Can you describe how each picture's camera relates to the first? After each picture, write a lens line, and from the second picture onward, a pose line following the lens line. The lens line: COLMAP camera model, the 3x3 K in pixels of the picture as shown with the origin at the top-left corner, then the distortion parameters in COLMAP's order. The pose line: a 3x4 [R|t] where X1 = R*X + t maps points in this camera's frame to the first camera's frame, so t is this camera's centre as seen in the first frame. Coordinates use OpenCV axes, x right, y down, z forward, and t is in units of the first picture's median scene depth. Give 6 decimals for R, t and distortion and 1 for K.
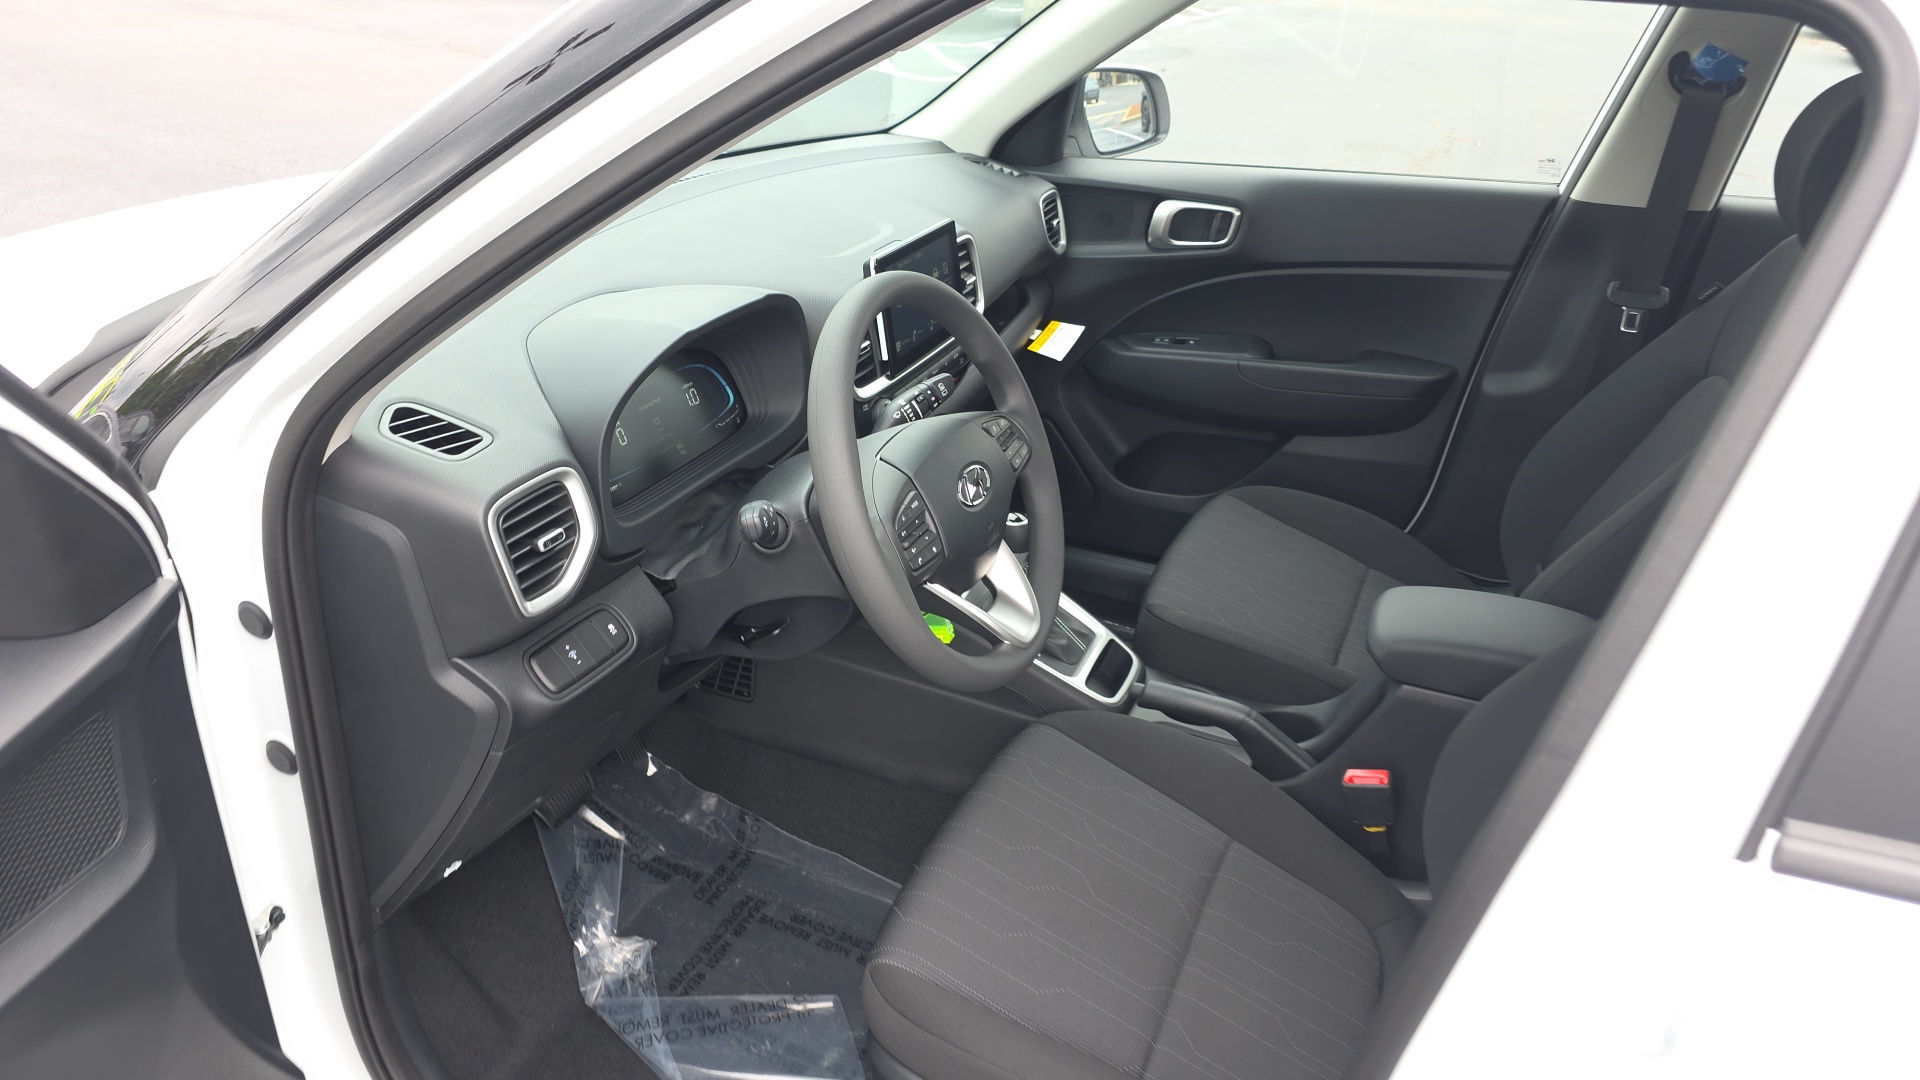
lens RADIAL K [[1281.6, 0, 937.6], [0, 1281.6, 542.3], [0, 0, 1]] dist [0.060114, -0.091580]
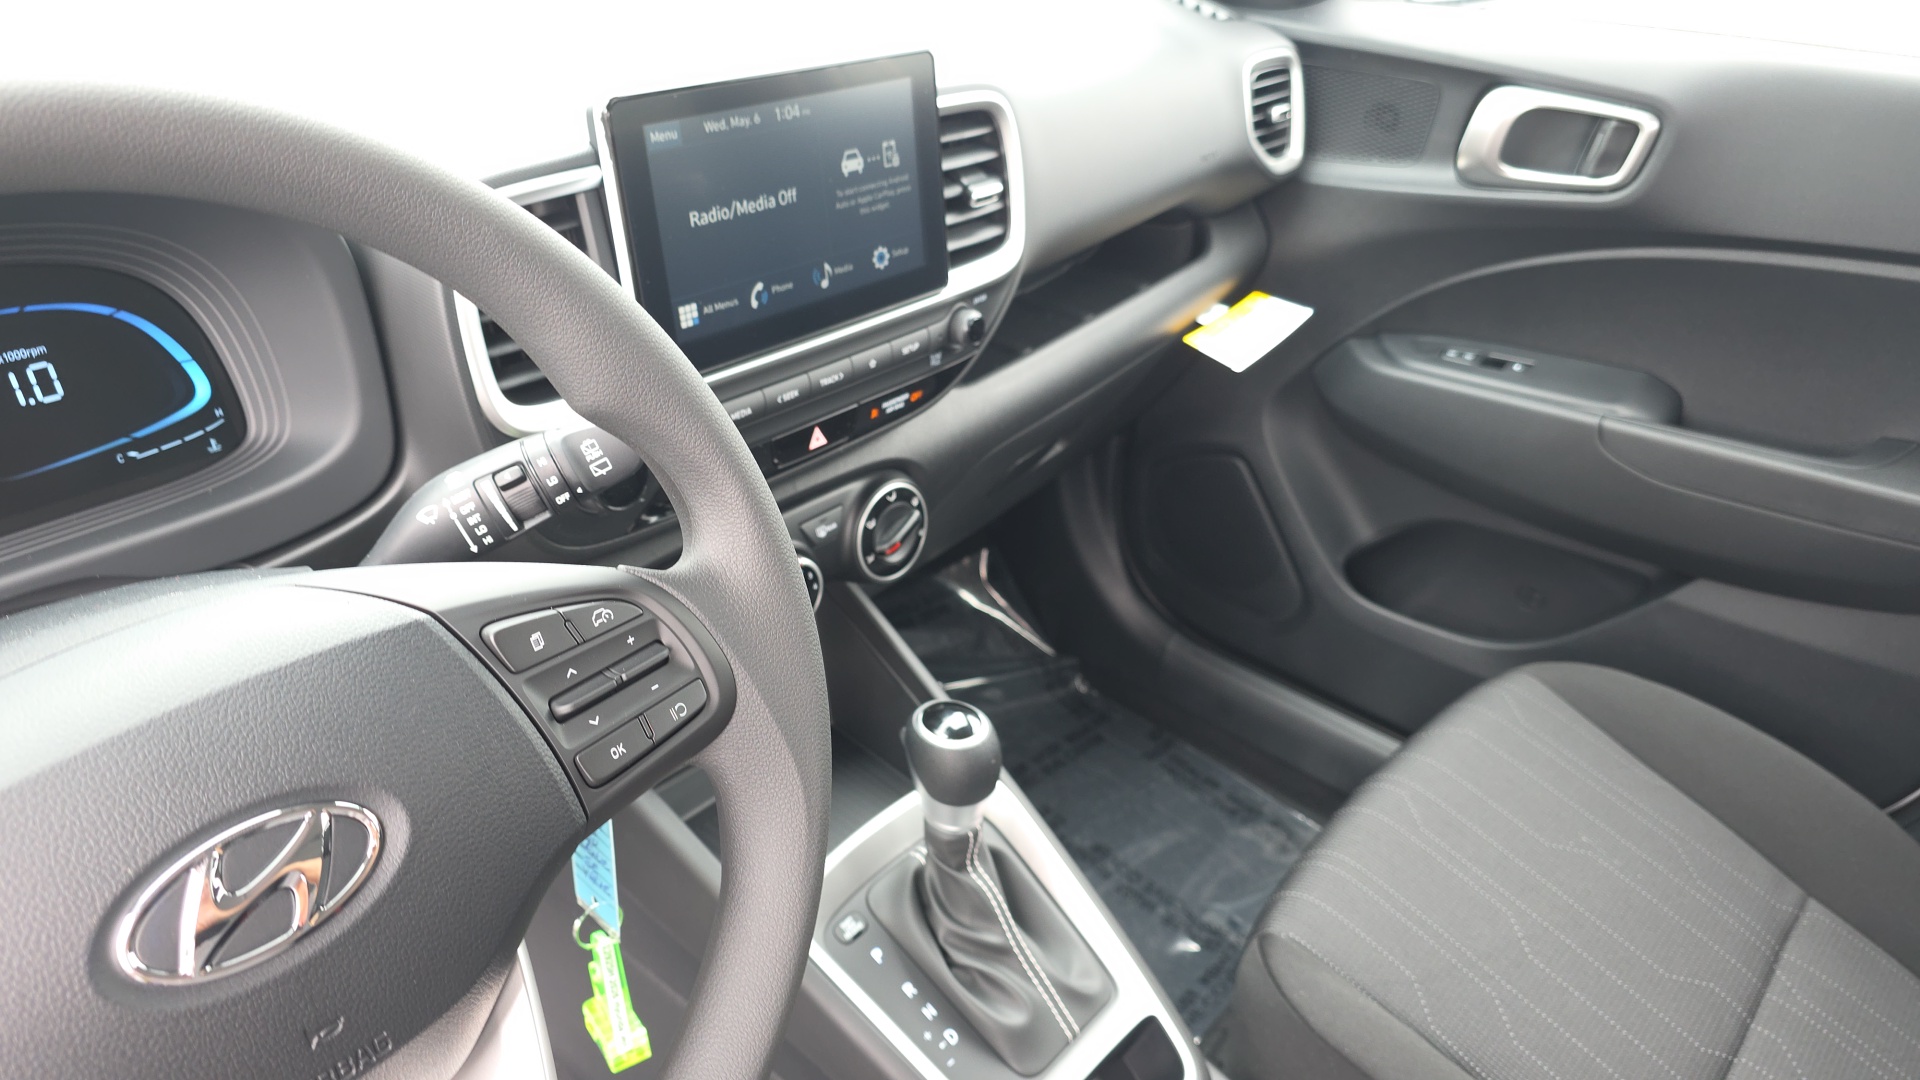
lens RADIAL K [[1317.1, 0, 951.8], [0, 1317.1, 519.0], [0, 0, 1]] dist [0.064198, -0.078154]
pose [[0.954934, 0.167721, -0.244889, 0.124626], [-0.159674, 0.985773, 0.052498, -0.089419], [0.250210, -0.011029, 0.968129, 0.430517]]
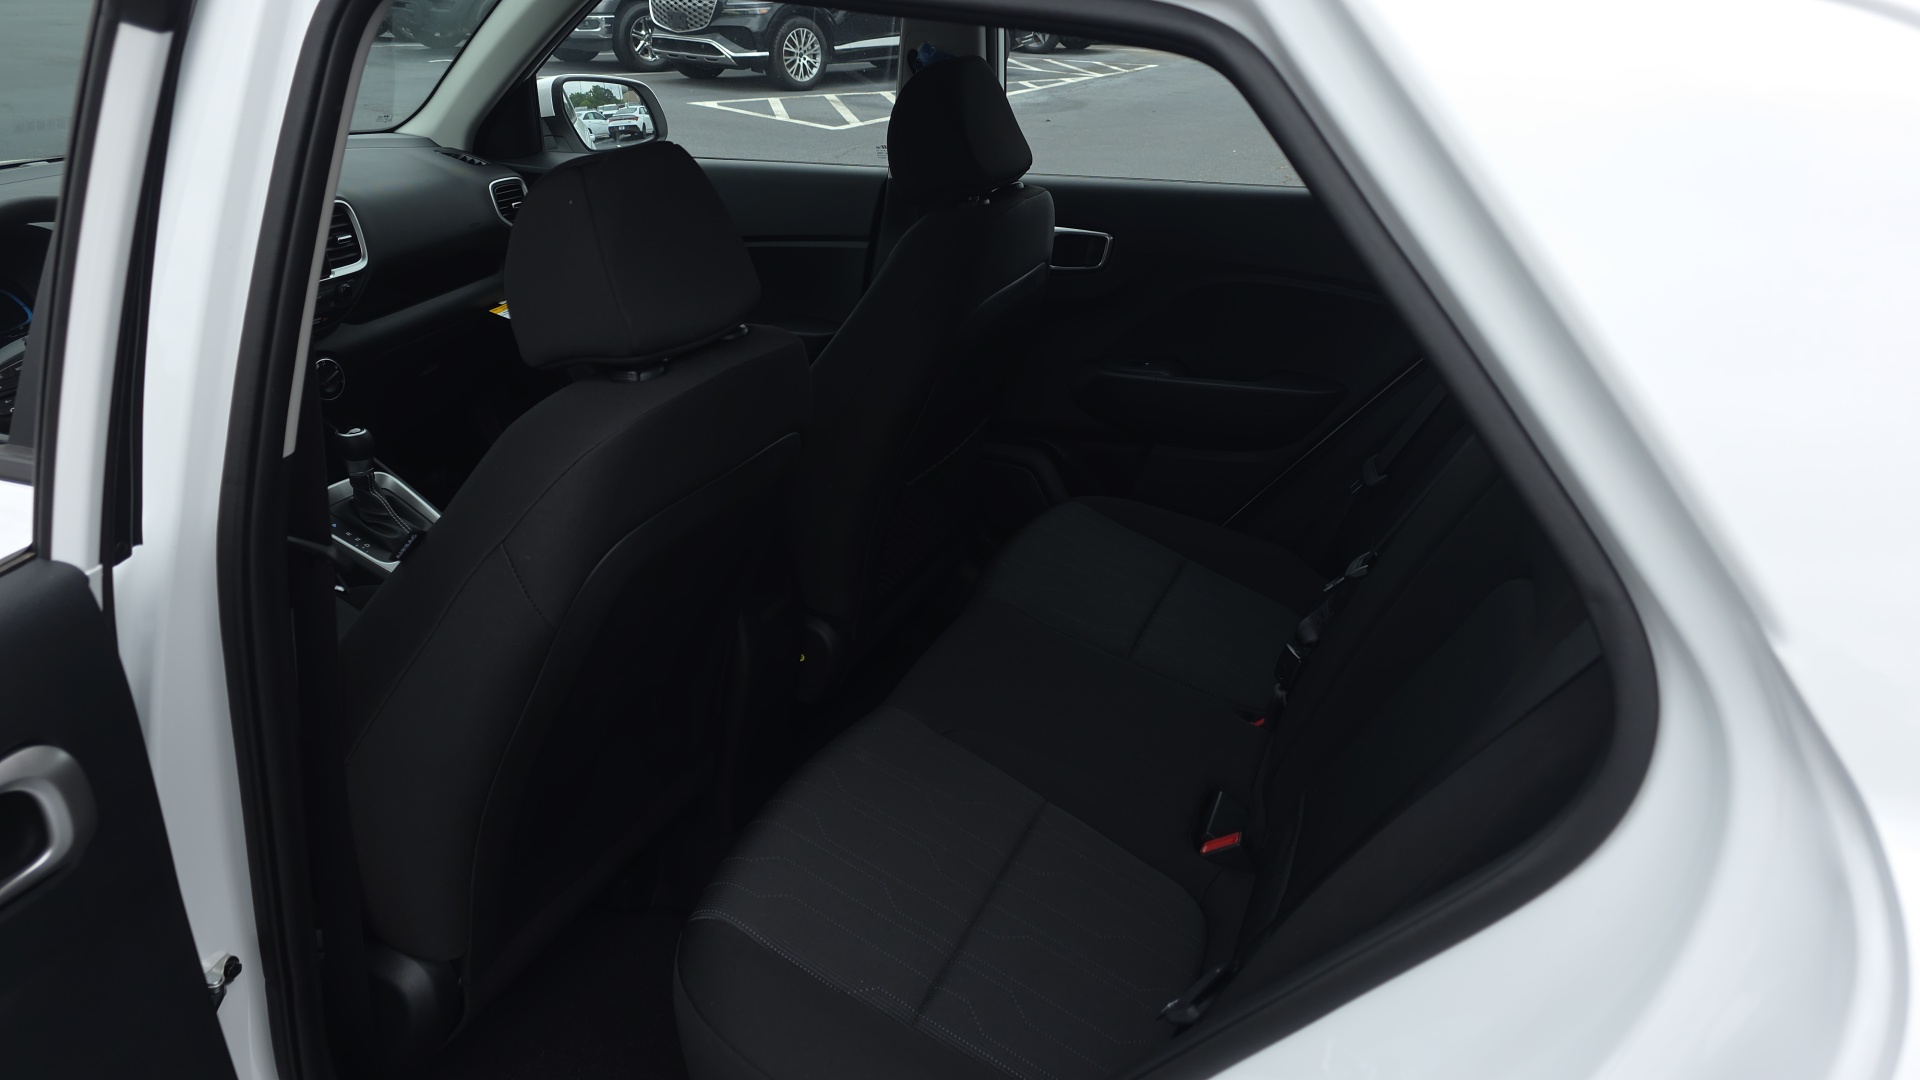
lens RADIAL K [[1281.6, 0, 937.6], [0, 1281.6, 542.3], [0, 0, 1]] dist [0.060114, -0.091580]
pose [[0.999976, -0.006959, 0.000681, 0.466337], [0.006982, 0.999004, -0.044075, 0.108576], [-0.000373, 0.044078, 0.999028, -0.147830]]
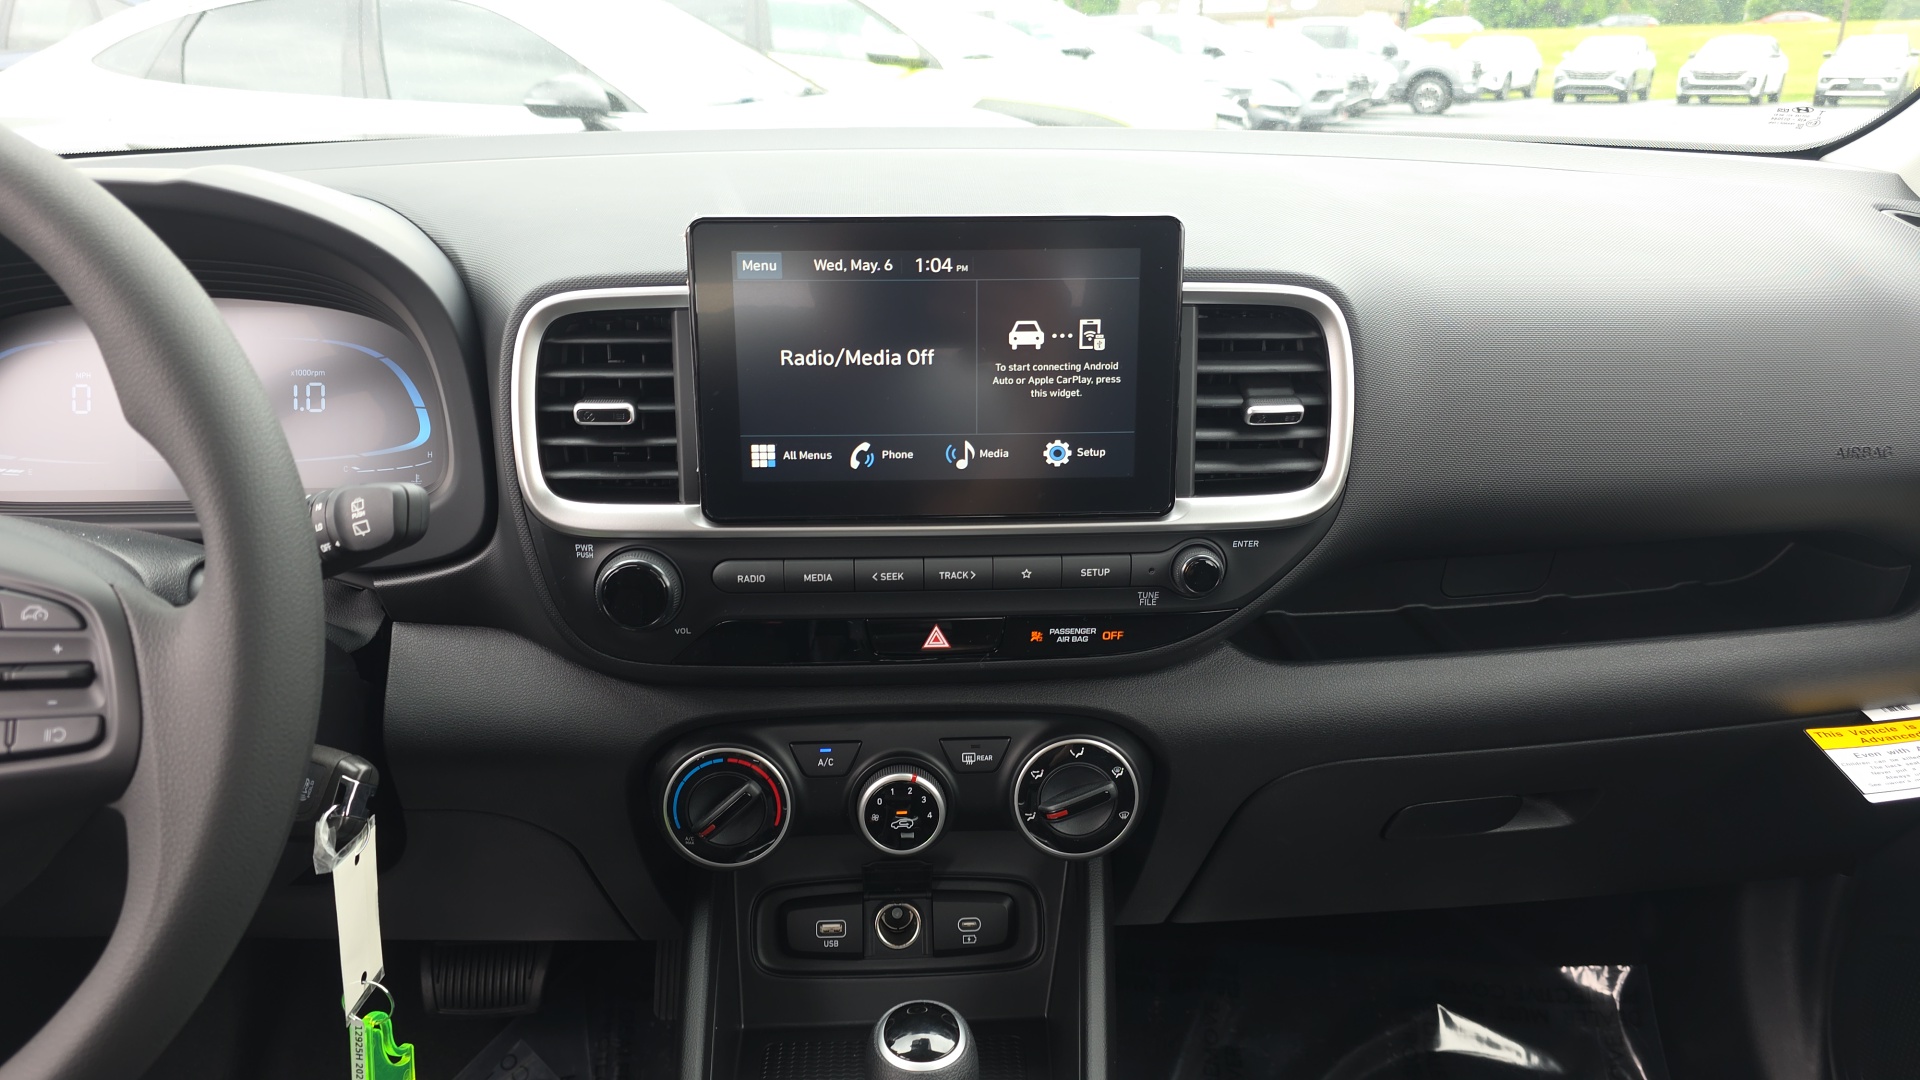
lens RADIAL K [[1290.1, 0, 954.4], [0, 1290.1, 548.0], [0, 0, 1]] dist [0.134202, -0.204720]
pose [[0.439731, 0.296900, -0.847636, 0.251396], [-0.401213, 0.909312, 0.110364, -0.141548], [0.803532, 0.291552, 0.518973, 0.612224]]
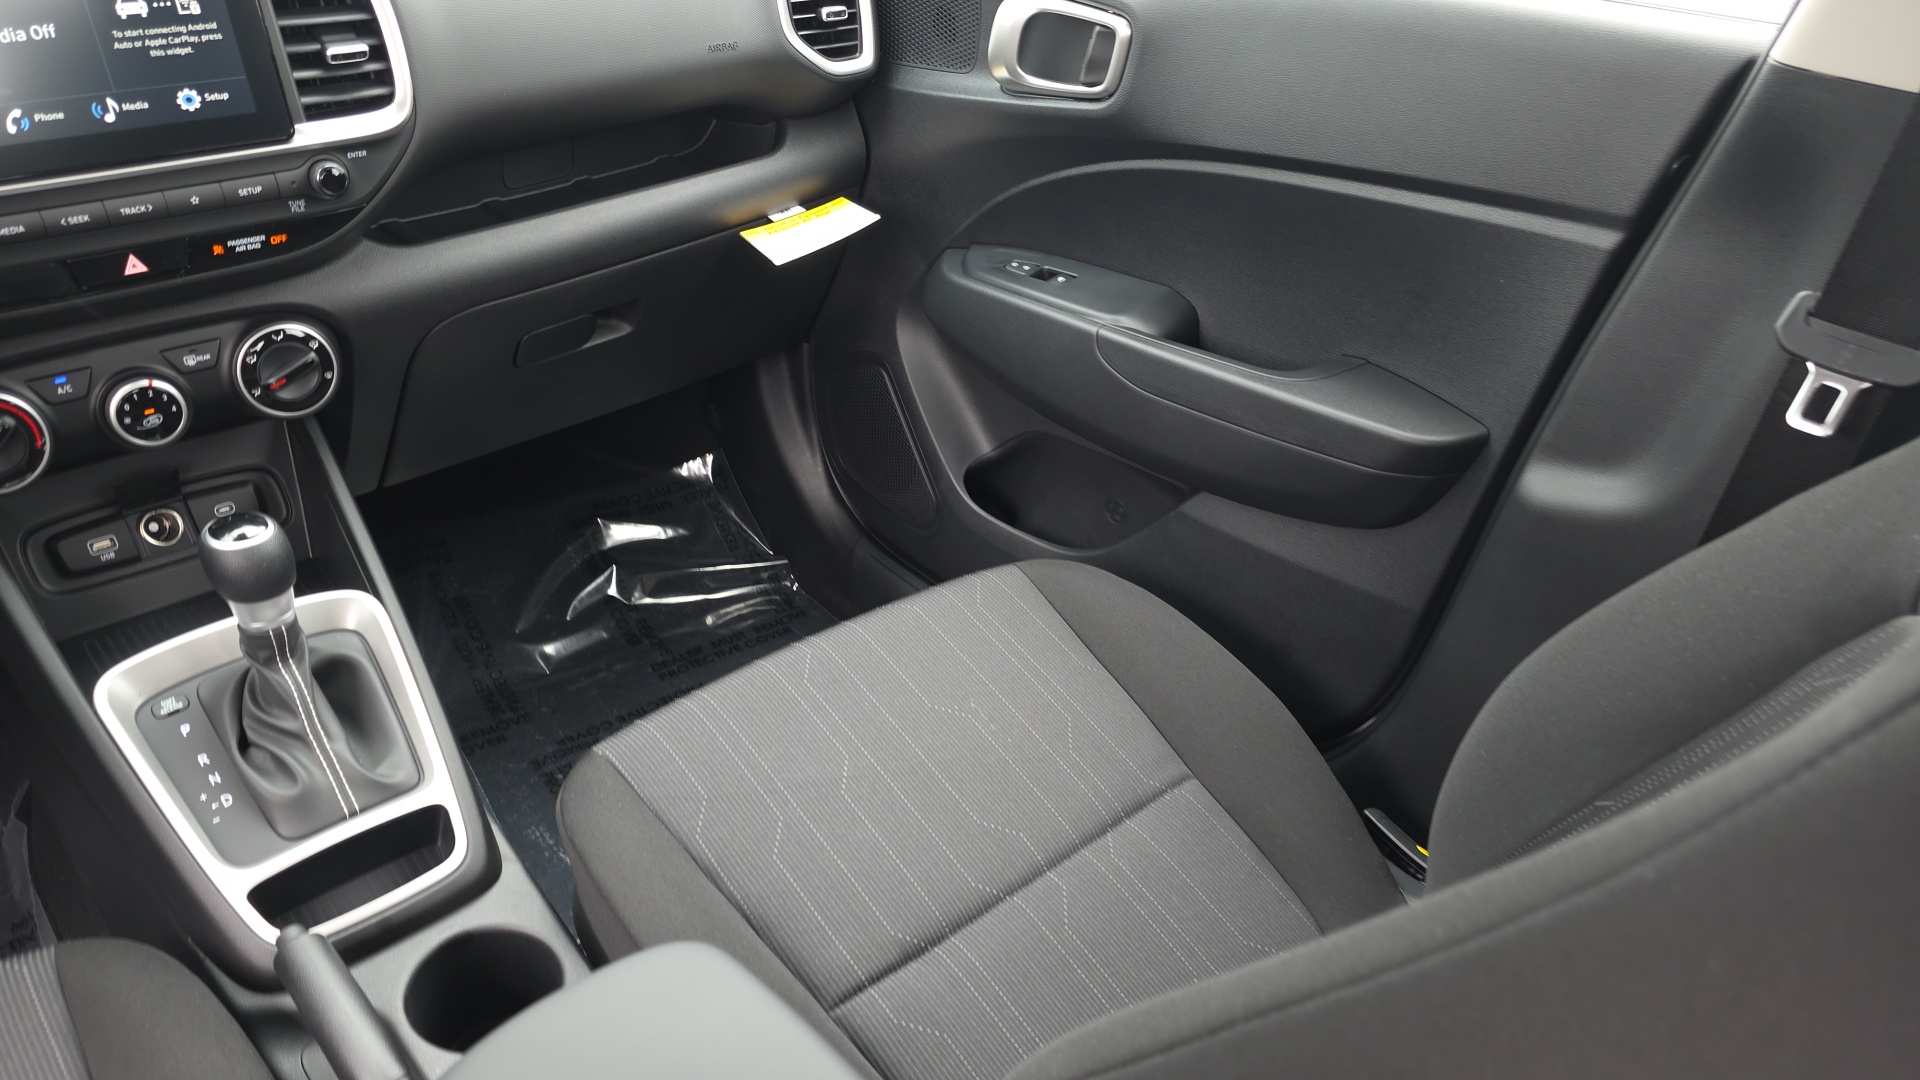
lens RADIAL K [[1285.1, 0, 974.6], [0, 1285.1, 585.6], [0, 0, 1]] dist [0.046270, -0.043010]
pose [[0.916692, 0.250742, -0.311134, 0.379408], [-0.215166, 0.965839, 0.144426, -0.104514], [0.336718, -0.065448, 0.939328, 0.481027]]
